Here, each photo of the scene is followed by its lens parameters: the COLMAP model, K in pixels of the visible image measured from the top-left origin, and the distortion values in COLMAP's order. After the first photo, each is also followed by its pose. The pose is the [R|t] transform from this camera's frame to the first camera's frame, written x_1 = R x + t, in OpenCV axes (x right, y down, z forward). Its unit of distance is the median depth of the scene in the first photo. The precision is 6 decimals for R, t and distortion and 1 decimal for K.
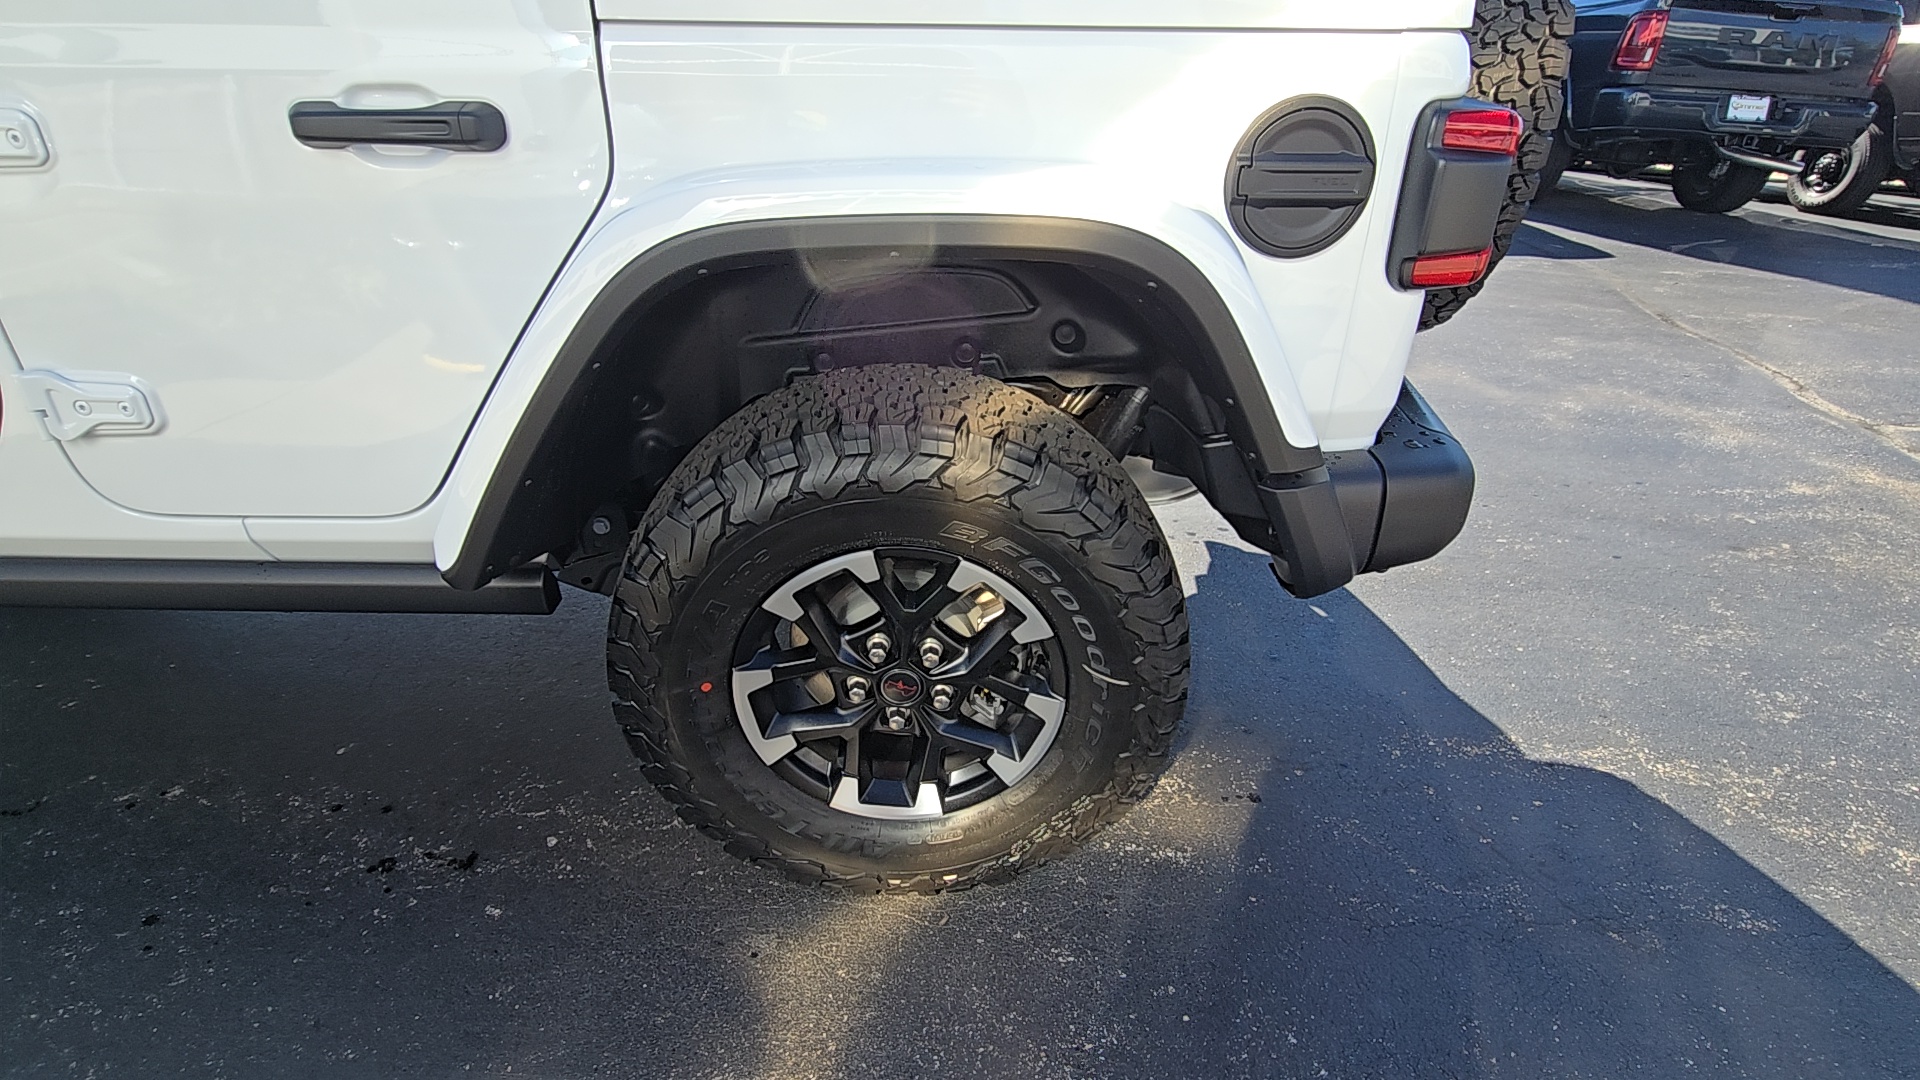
lens RADIAL K [[967.9, 0, 966.6], [0, 967.9, 542.9], [0, 0, 1]] dist [0.001222, -0.001453]
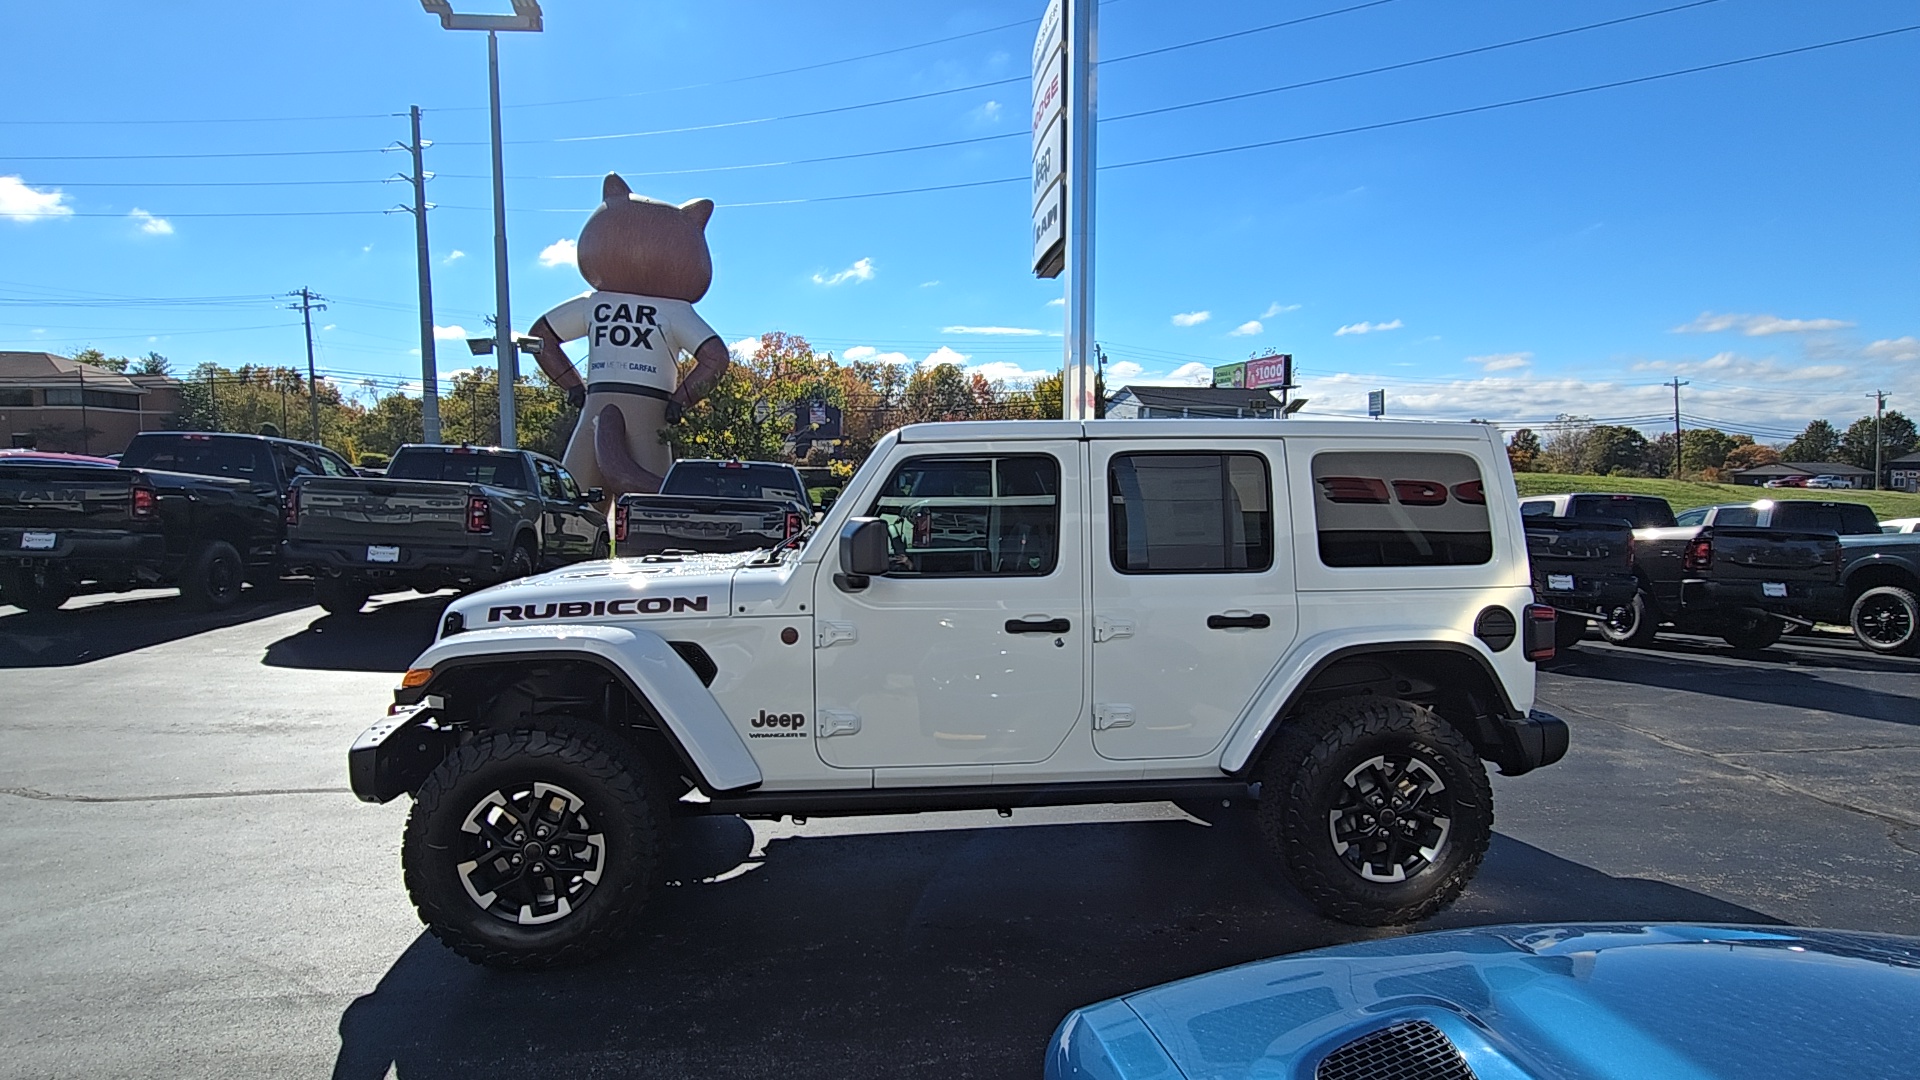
lens RADIAL K [[967.9, 0, 960.1], [0, 967.9, 548.1], [0, 0, 1]] dist [0.001222, -0.001453]
pose [[0.994218, -0.024106, 0.104644, -0.692314], [0.068275, 0.894054, -0.442726, 0.272467], [-0.082885, 0.447311, 0.890530, -0.726117]]
